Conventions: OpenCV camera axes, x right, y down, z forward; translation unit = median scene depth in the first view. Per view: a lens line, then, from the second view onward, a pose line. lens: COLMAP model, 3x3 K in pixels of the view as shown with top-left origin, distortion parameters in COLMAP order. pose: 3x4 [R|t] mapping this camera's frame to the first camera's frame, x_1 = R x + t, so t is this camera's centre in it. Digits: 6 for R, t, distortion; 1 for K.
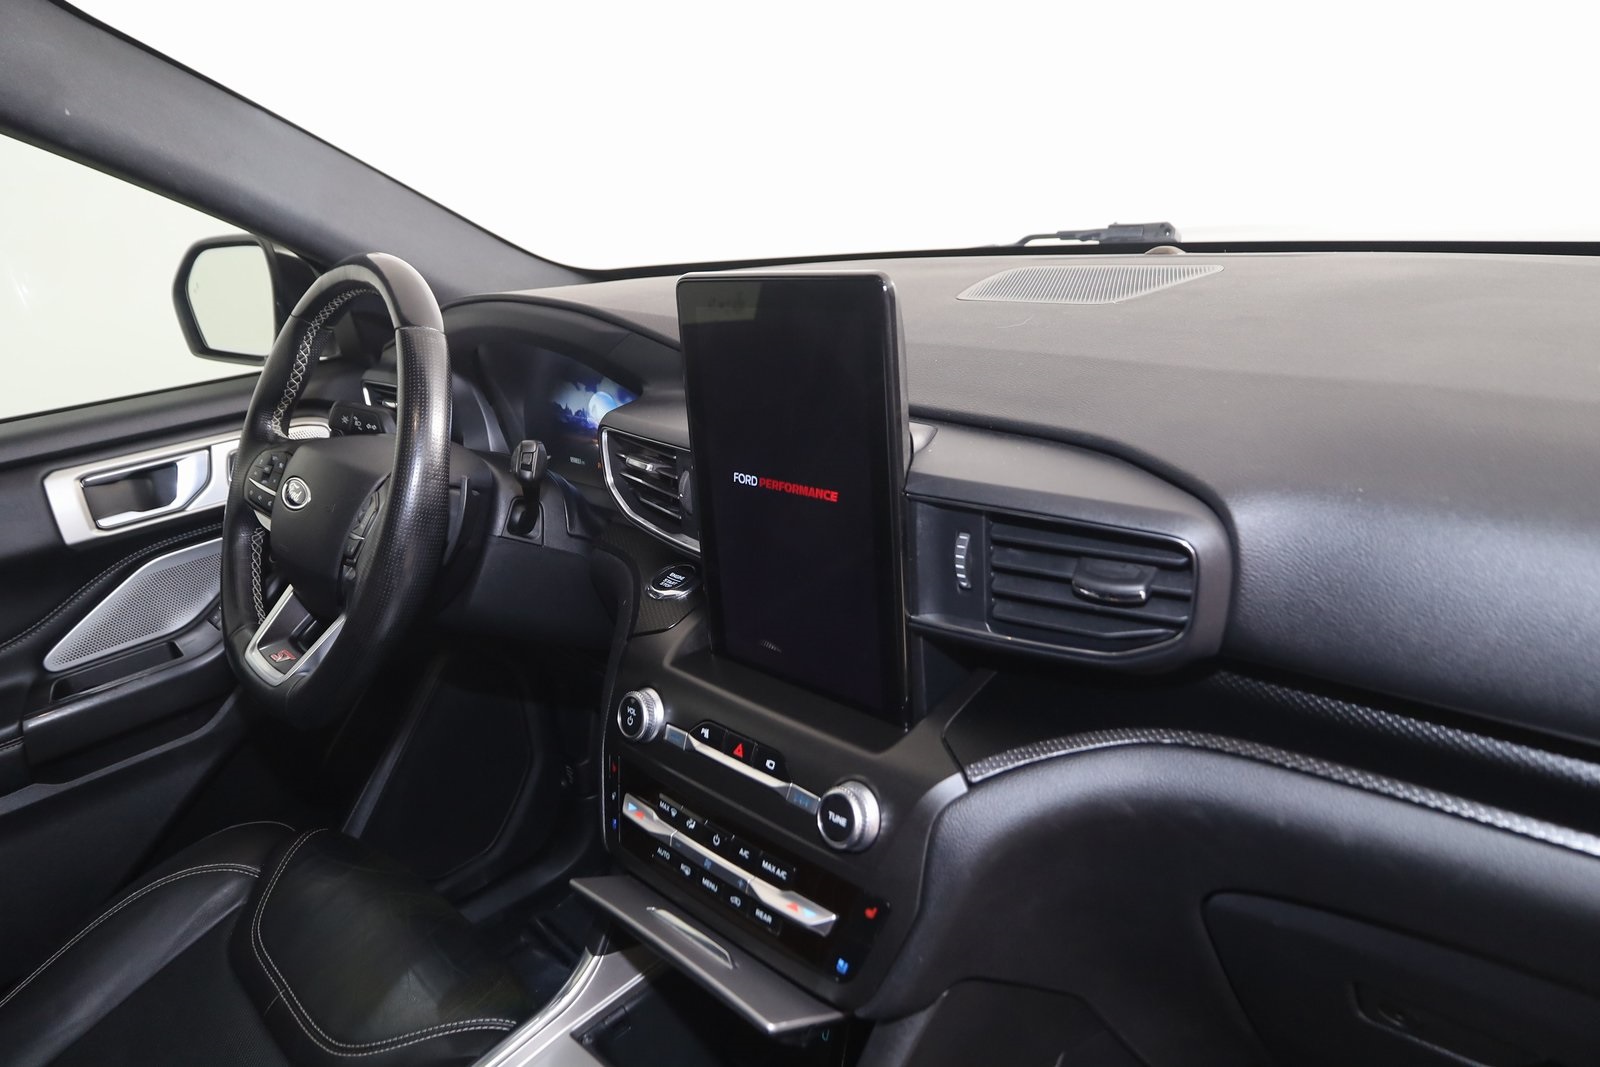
lens RADIAL K [[1058.0, 0, 799.3], [0, 1058.0, 521.8], [0, 0, 1]] dist [-0.115361, 0.075076]
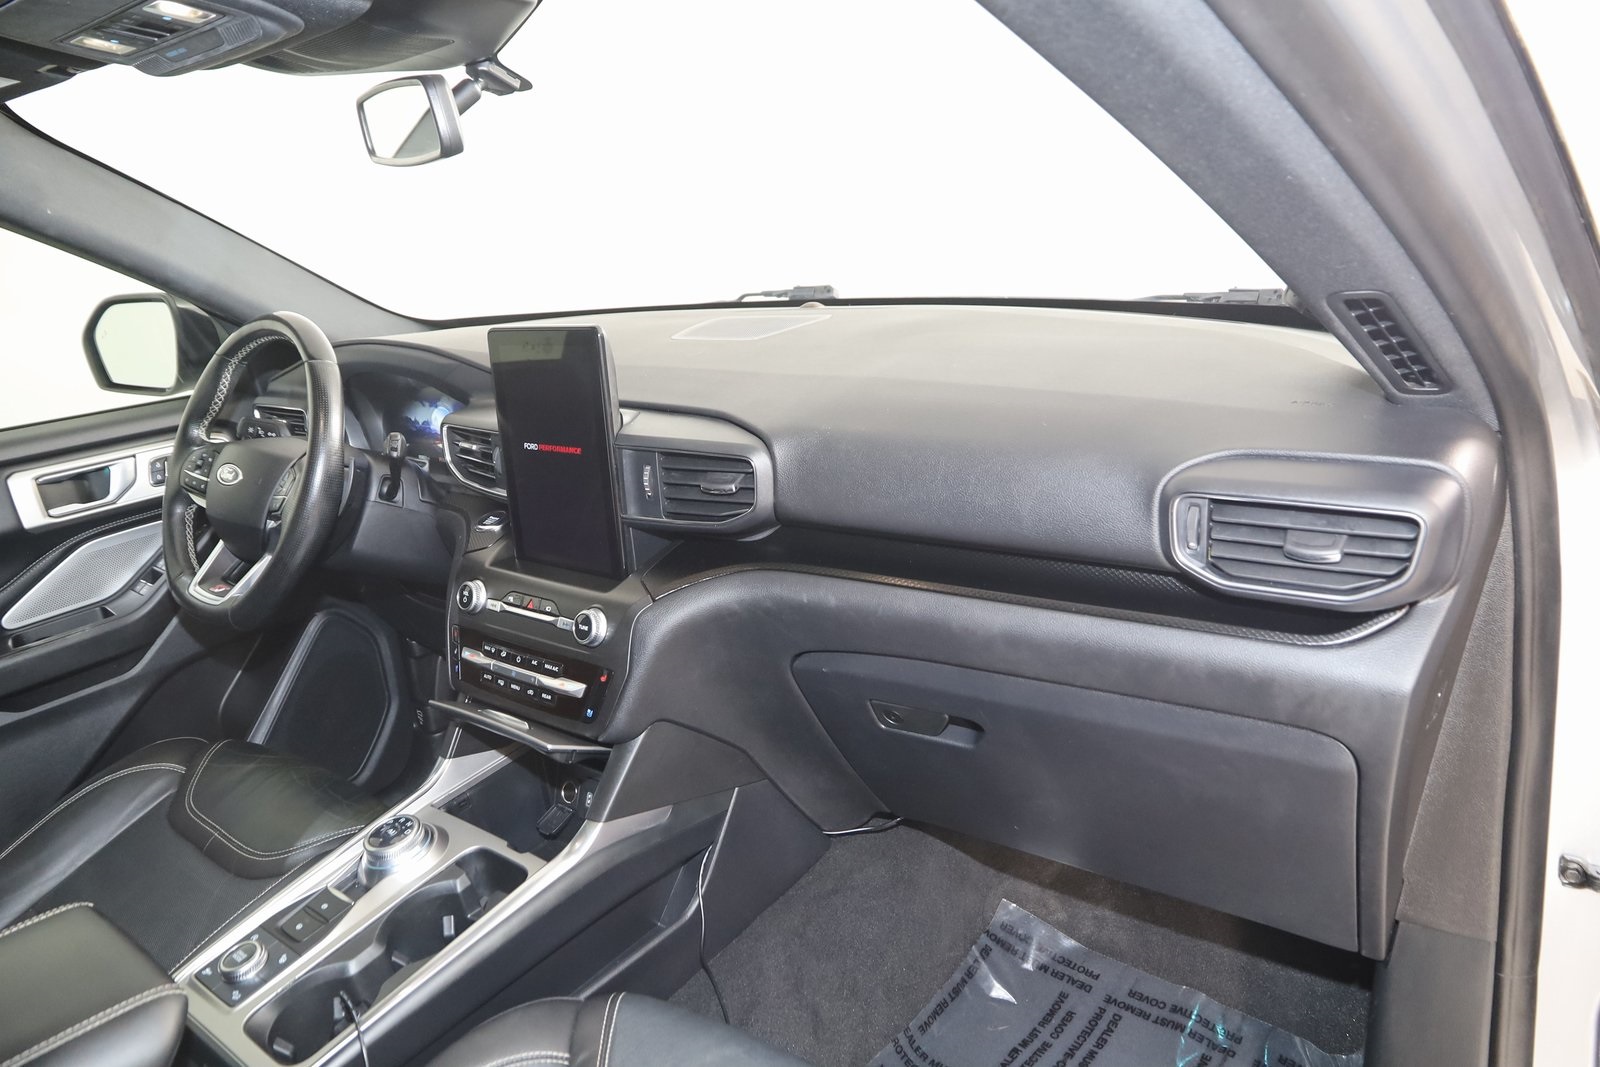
lens RADIAL K [[1058.0, 0, 799.3], [0, 1058.0, 521.8], [0, 0, 1]] dist [-0.115361, 0.075076]
pose [[0.988274, -0.030280, 0.149660, 0.089721], [0.035987, 0.998719, -0.035570, 0.118151], [-0.148392, 0.040539, 0.988097, -0.547172]]
